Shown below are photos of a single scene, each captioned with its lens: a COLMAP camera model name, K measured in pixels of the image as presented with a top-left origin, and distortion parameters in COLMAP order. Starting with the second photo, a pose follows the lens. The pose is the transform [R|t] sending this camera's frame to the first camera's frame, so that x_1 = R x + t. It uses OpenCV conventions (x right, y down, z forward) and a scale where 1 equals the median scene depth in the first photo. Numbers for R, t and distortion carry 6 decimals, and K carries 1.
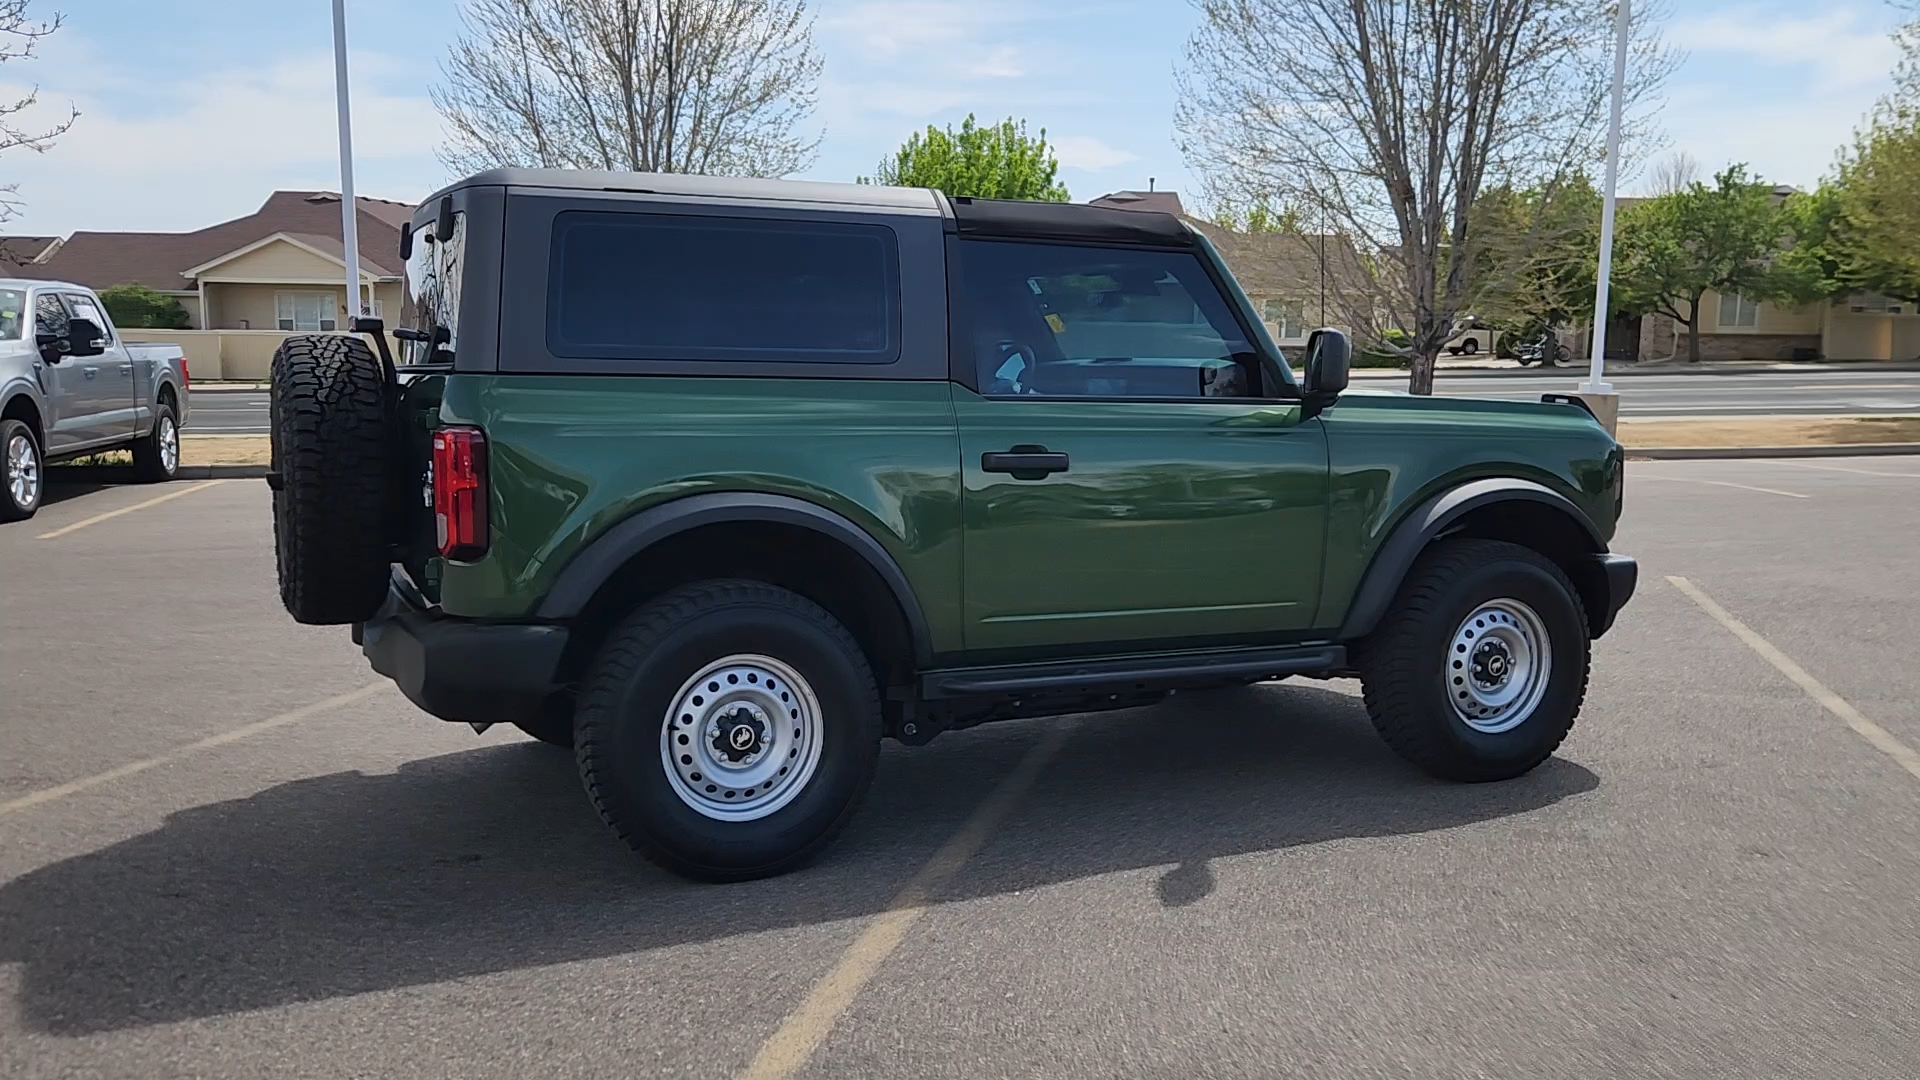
lens RADIAL K [[1630.5, 0, 946.0], [0, 1630.5, 544.2], [0, 0, 1]] dist [0.031488, -0.015955]
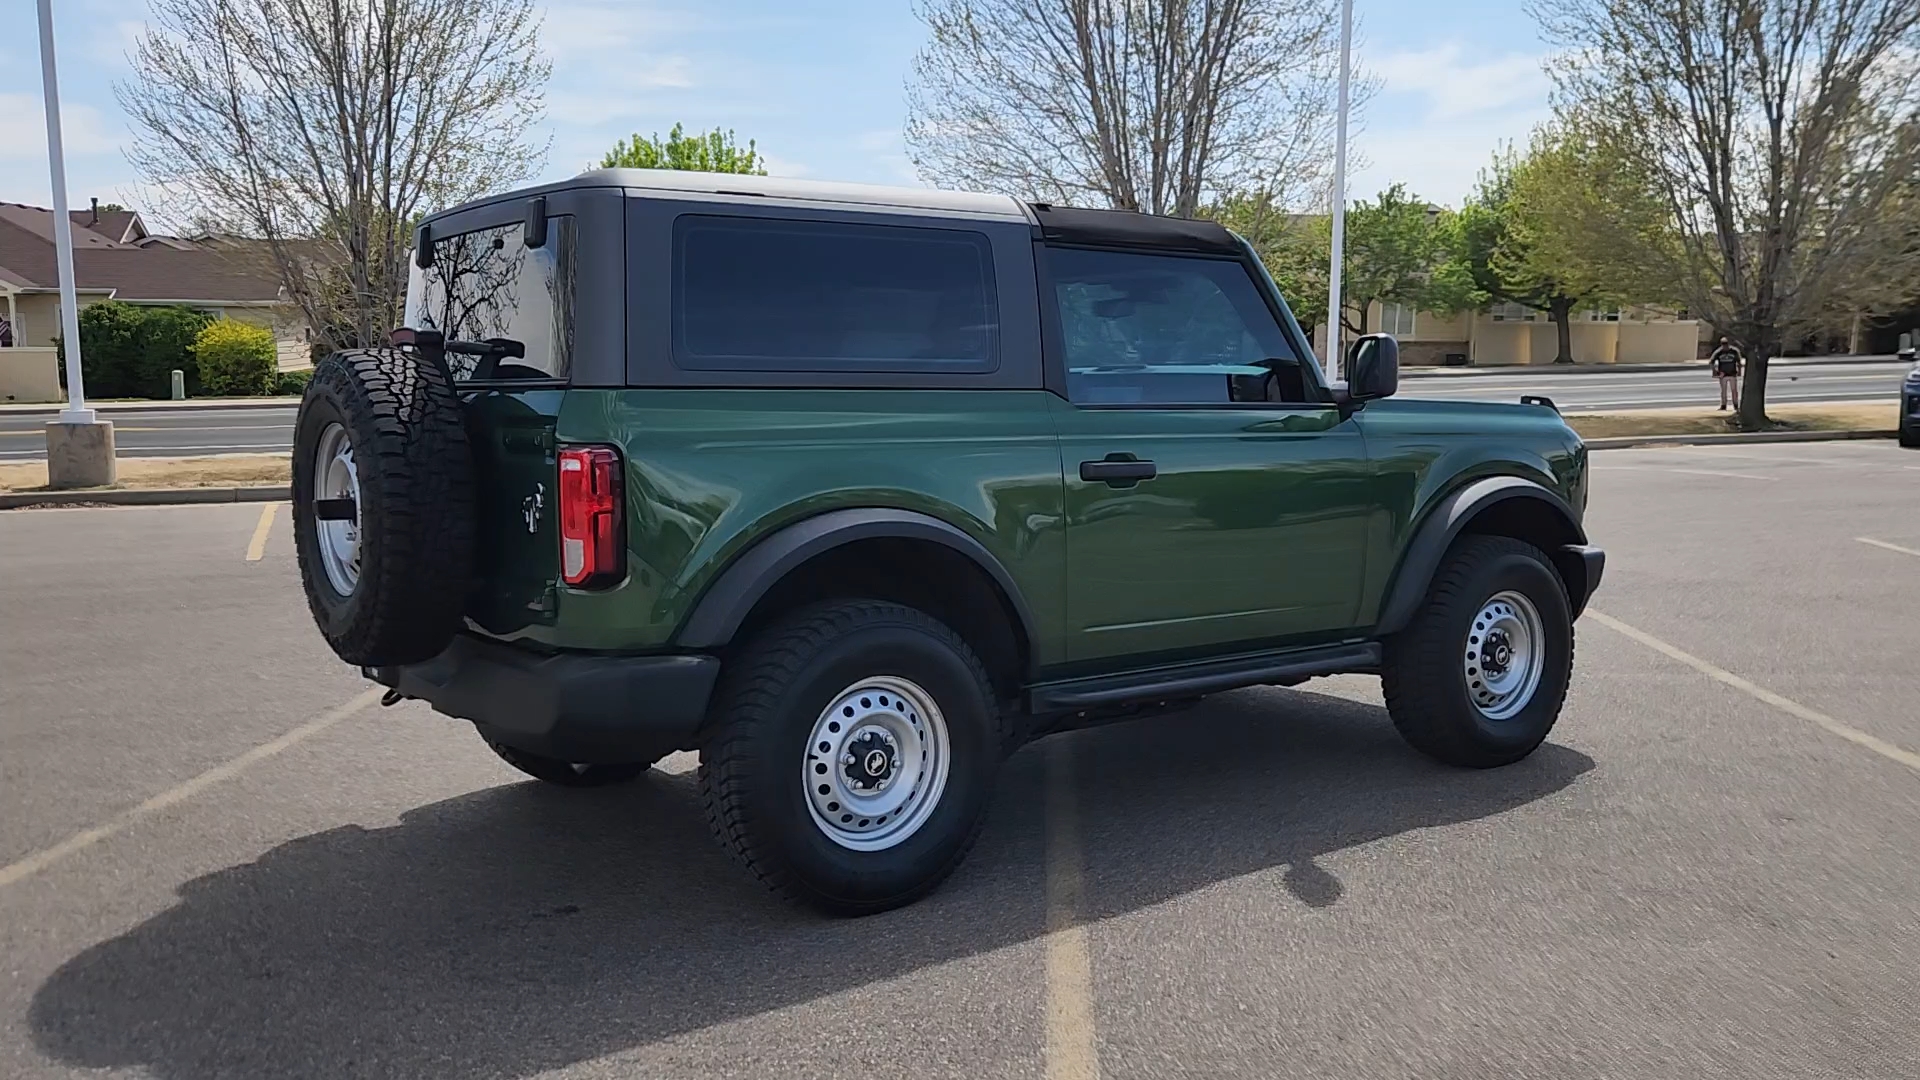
lens RADIAL K [[1630.5, 0, 948.4], [0, 1630.5, 541.7], [0, 0, 1]] dist [0.031488, -0.015955]
pose [[0.981062, -0.030698, 0.191248, -0.211780], [0.032336, 0.999462, -0.005445, -0.004213], [-0.190978, 0.011526, 0.981527, 0.038469]]
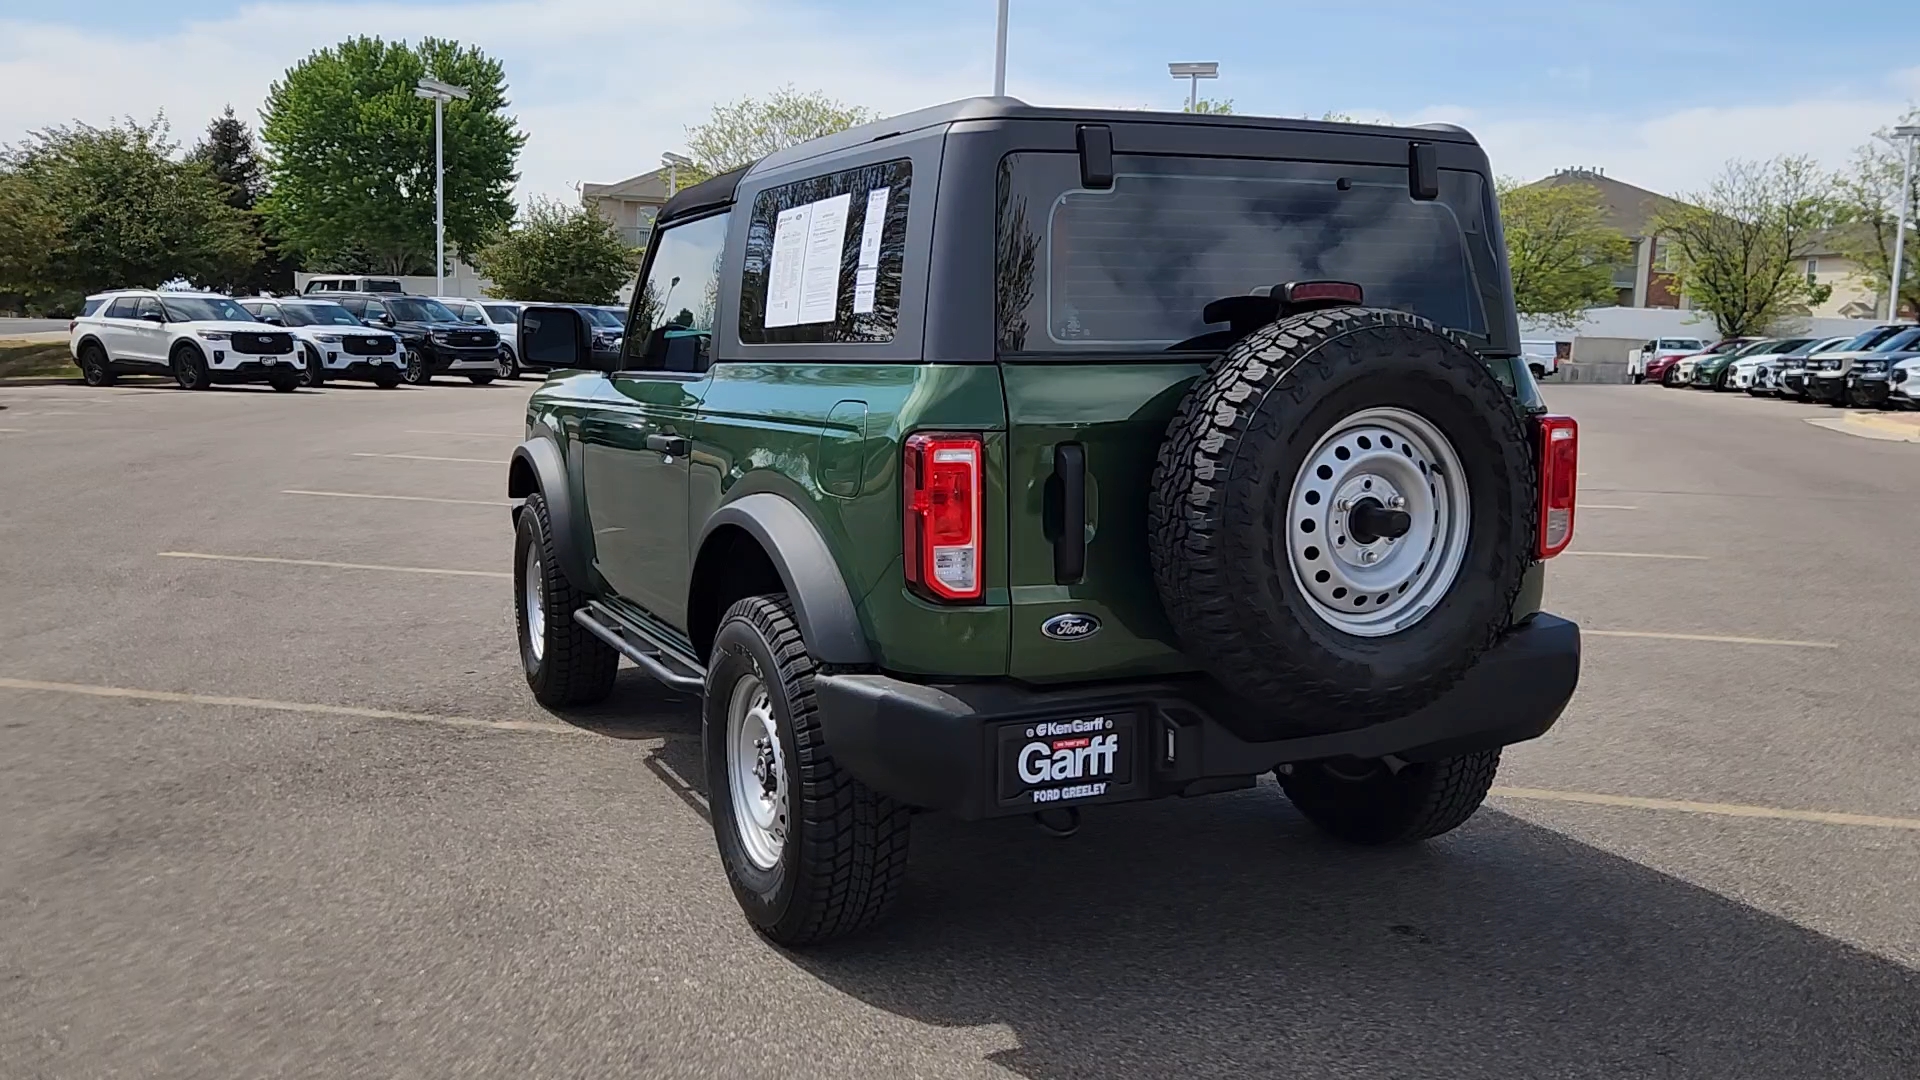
lens RADIAL K [[1630.5, 0, 953.3], [0, 1630.5, 541.3], [0, 0, 1]] dist [0.031488, -0.015955]
pose [[-0.004756, -0.133180, 0.991080, -0.938840], [0.105753, 0.985467, 0.132933, -0.122516], [-0.994381, 0.105442, 0.009398, 1.022994]]
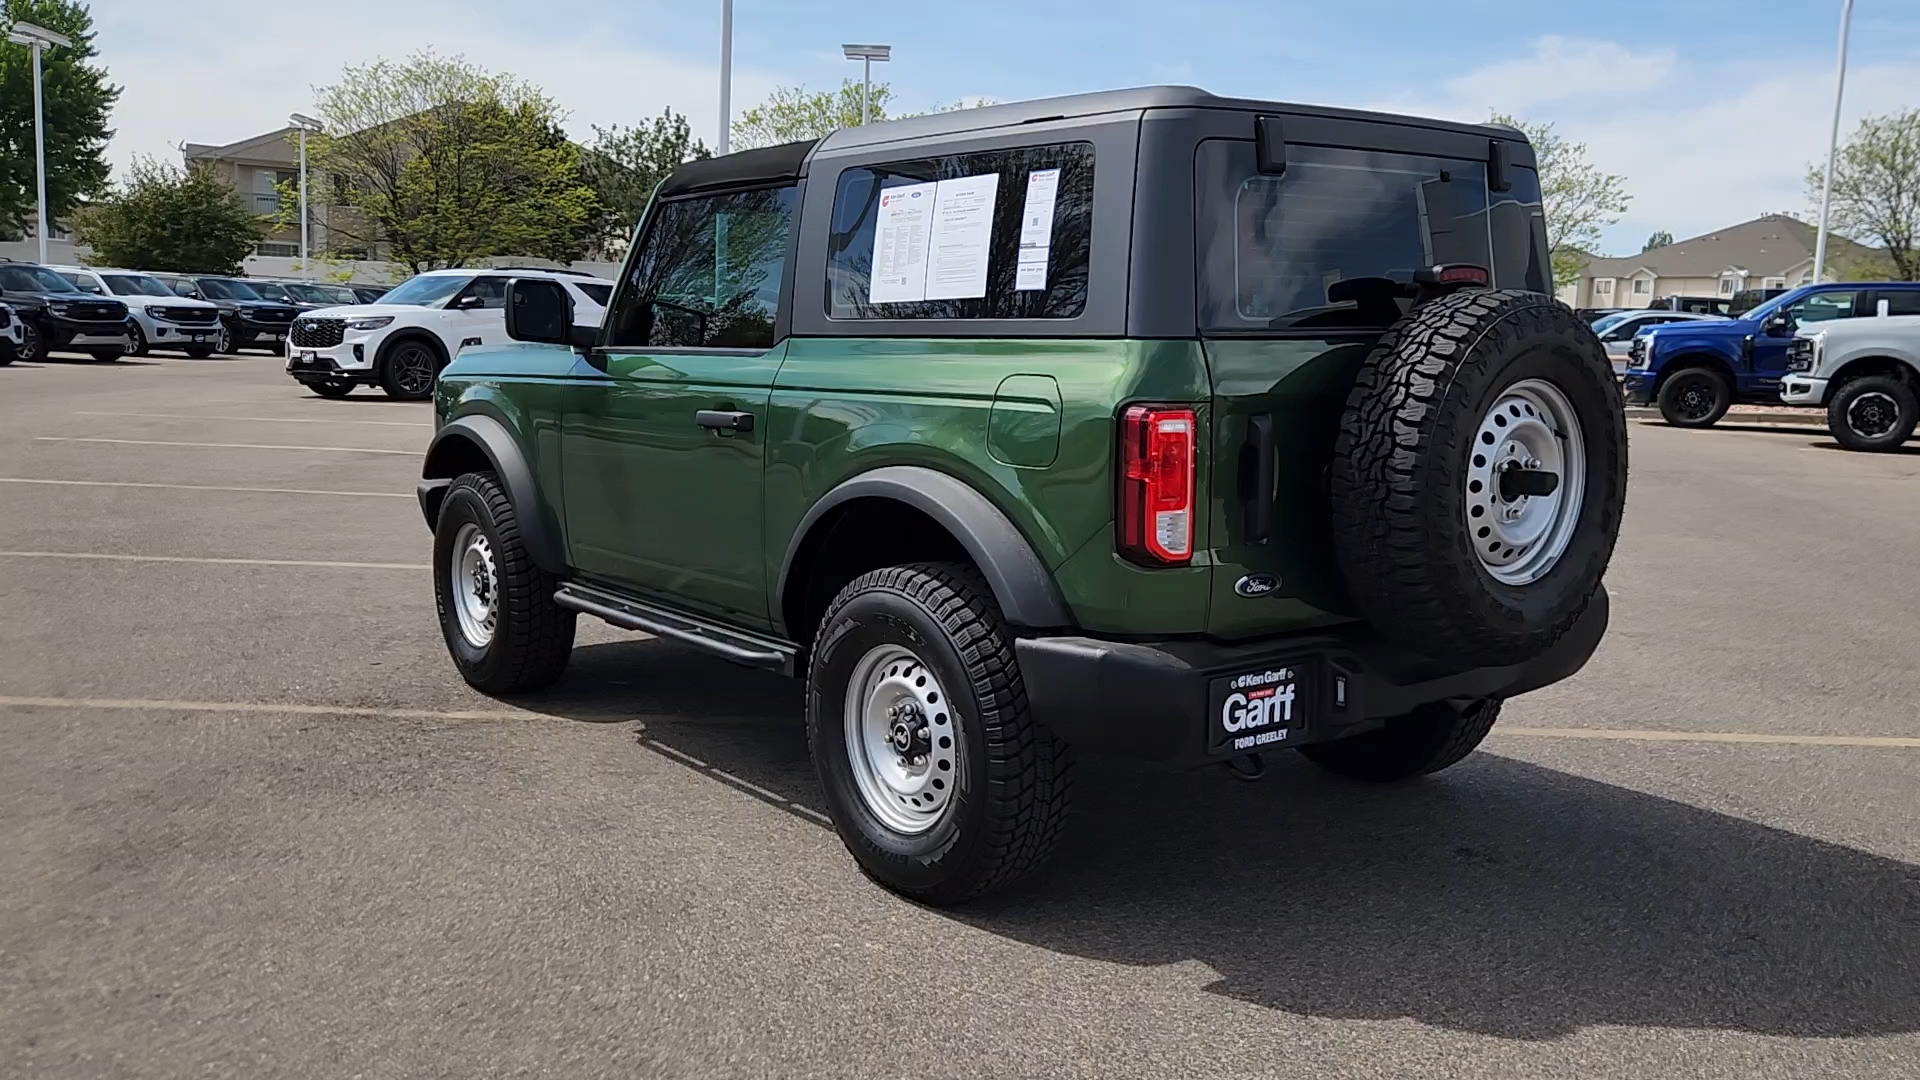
lens RADIAL K [[1630.5, 0, 952.5], [0, 1630.5, 544.4], [0, 0, 1]] dist [0.031488, -0.015955]
pose [[-0.225290, -0.144776, 0.963475, -0.939749], [0.094129, 0.981038, 0.169425, -0.143714], [-0.969734, 0.128861, -0.207390, 1.240691]]
